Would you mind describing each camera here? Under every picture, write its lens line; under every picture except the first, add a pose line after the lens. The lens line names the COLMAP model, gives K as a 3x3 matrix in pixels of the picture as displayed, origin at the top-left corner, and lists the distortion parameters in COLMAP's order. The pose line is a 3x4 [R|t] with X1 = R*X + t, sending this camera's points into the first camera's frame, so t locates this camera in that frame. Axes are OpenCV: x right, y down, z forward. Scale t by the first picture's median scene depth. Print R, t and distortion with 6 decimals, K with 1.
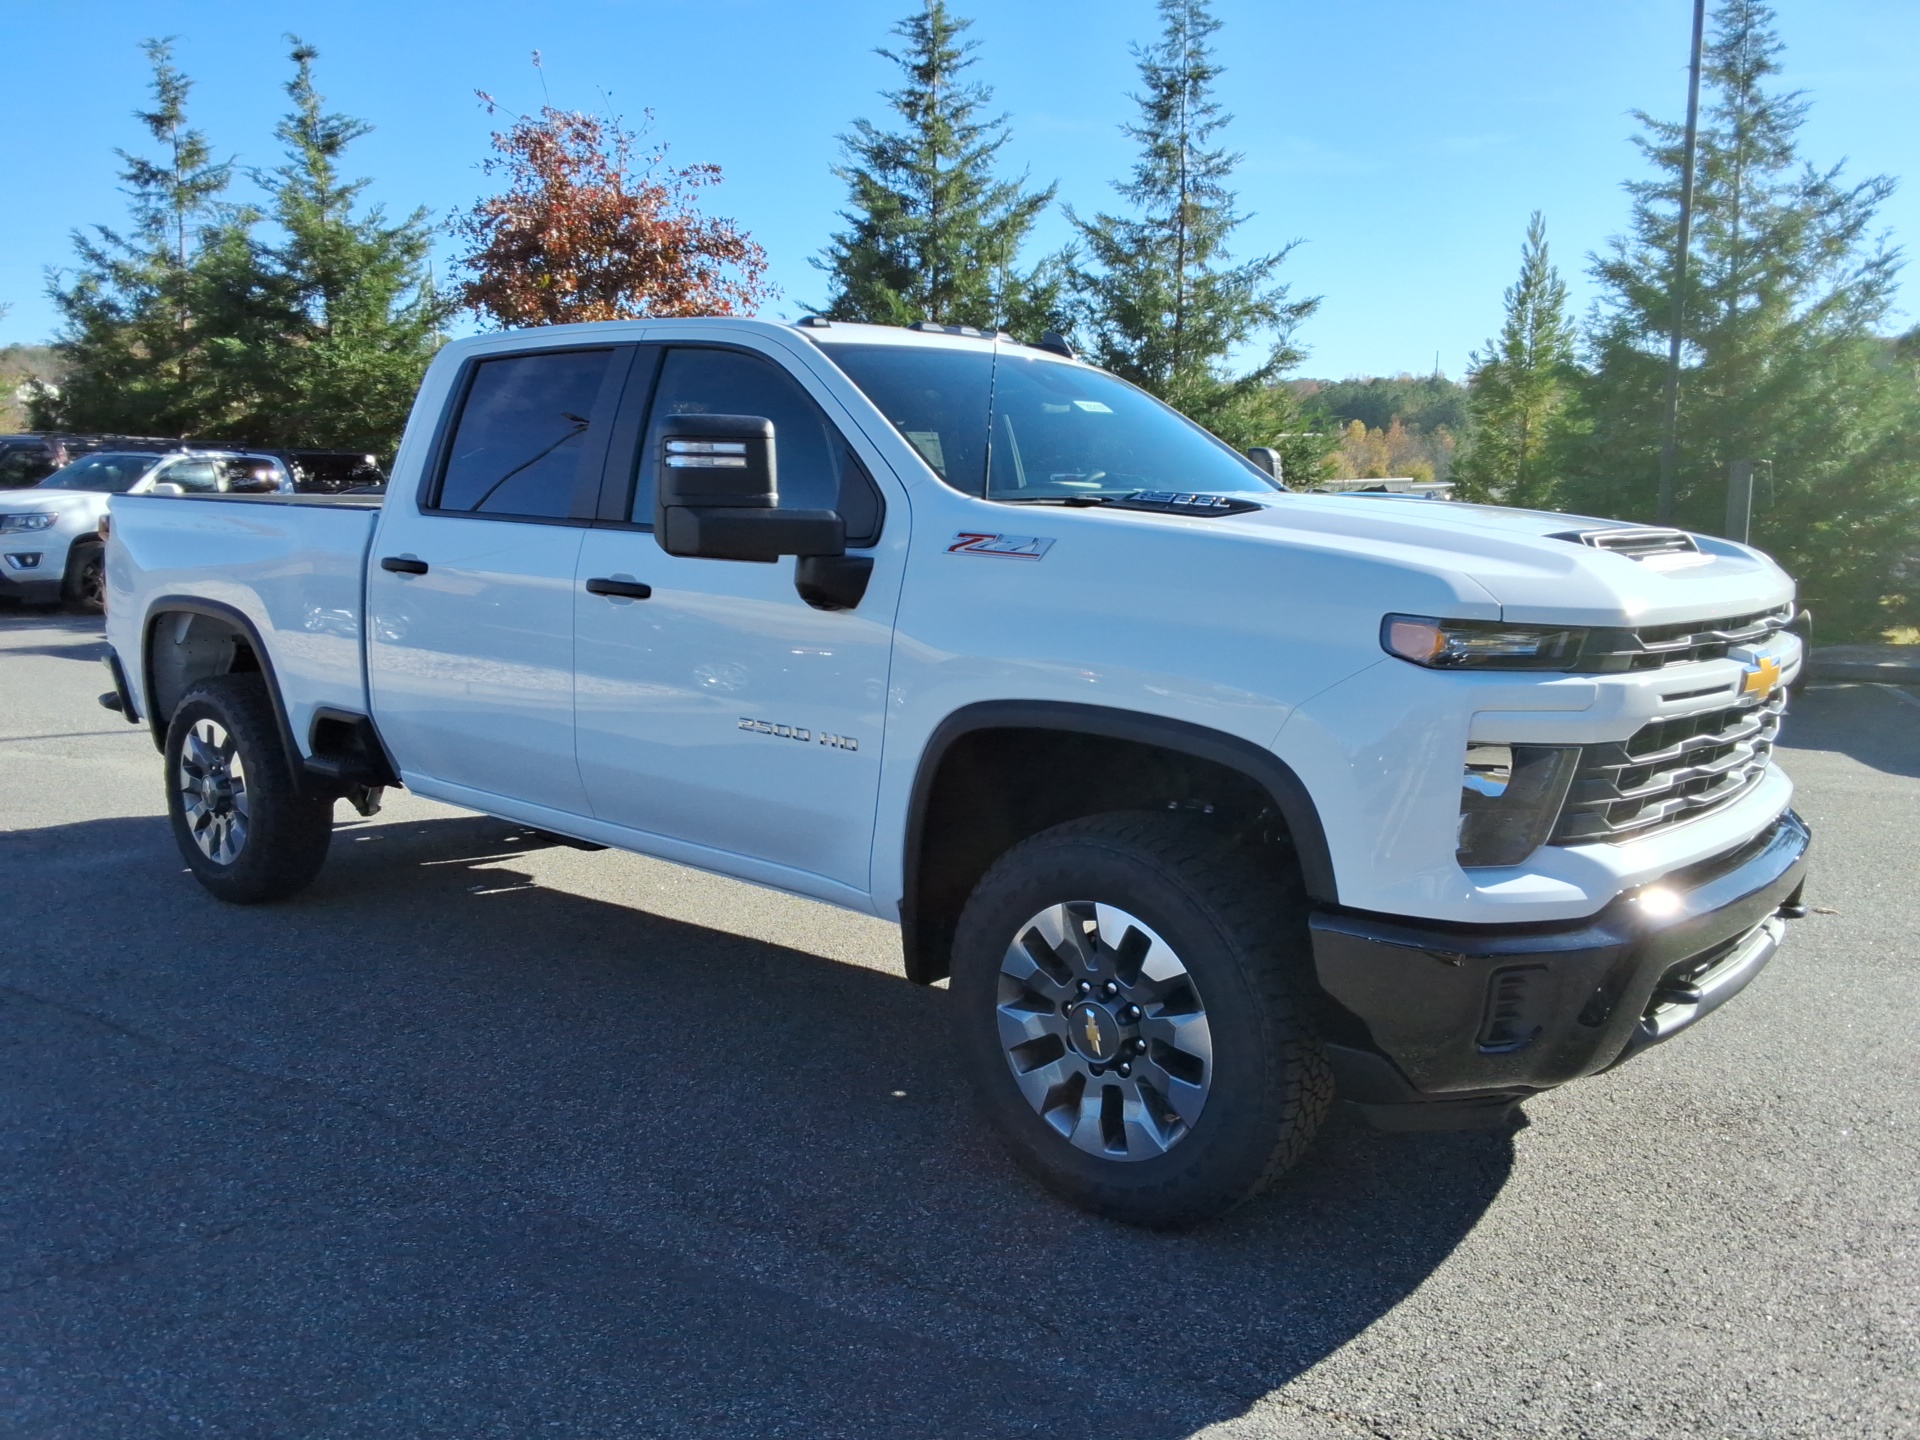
lens RADIAL K [[1544.5, 0, 948.6], [0, 1544.5, 705.0], [0, 0, 1]] dist [0.115009, -0.173725]
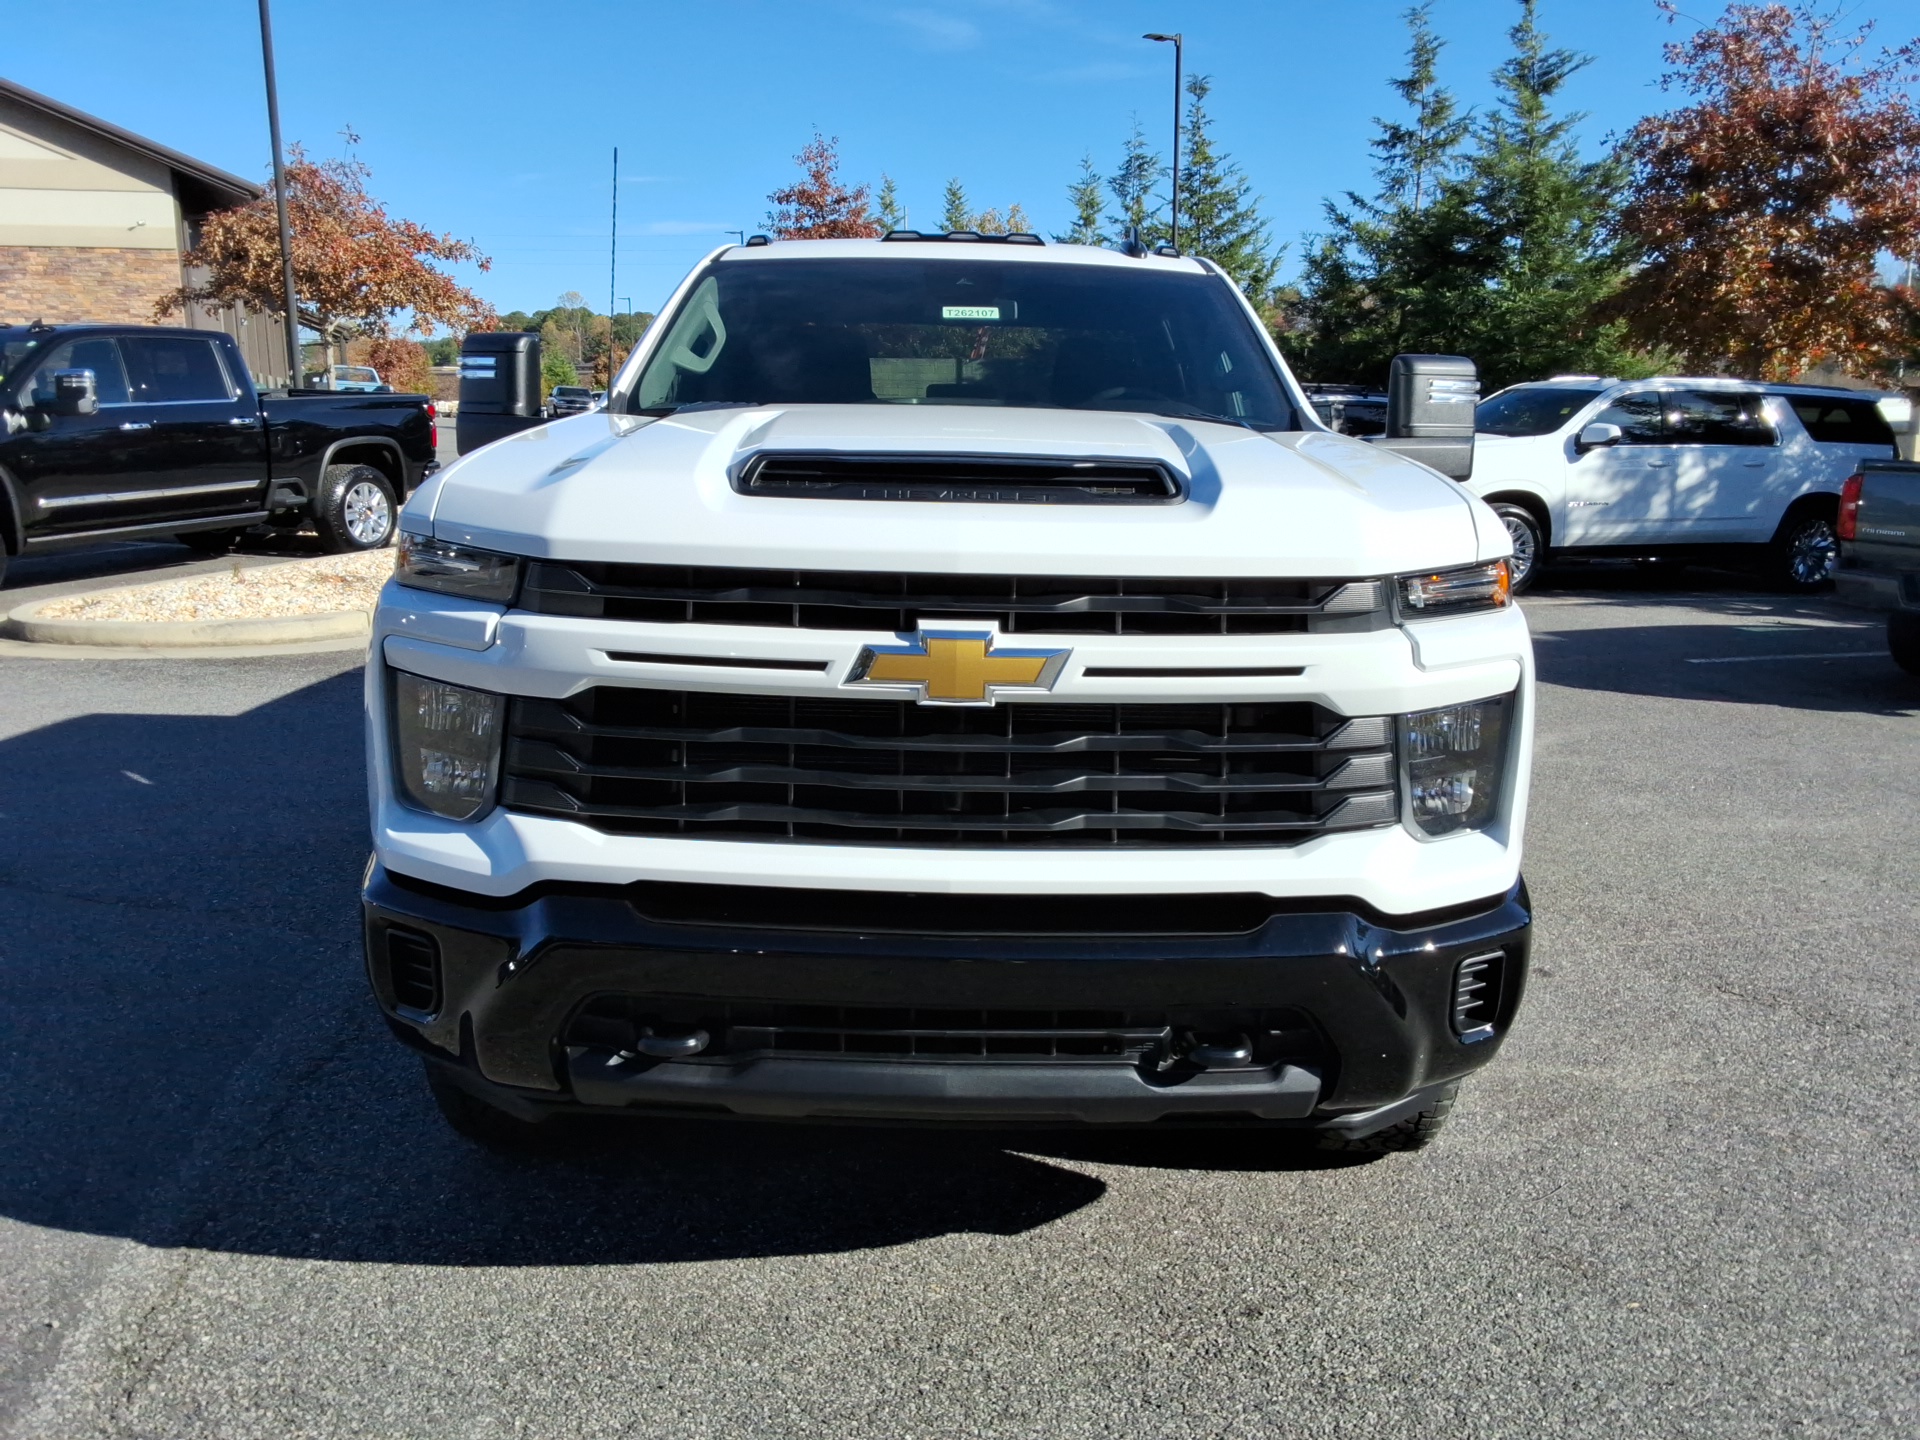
lens RADIAL K [[1544.5, 0, 1022.6], [0, 1544.5, 710.5], [0, 0, 1]] dist [0.115009, -0.173725]
pose [[0.666395, 0.141185, -0.732110, 0.169776], [-0.114798, 0.989629, 0.086352, -0.009902], [0.736708, 0.026500, 0.675691, 0.089380]]
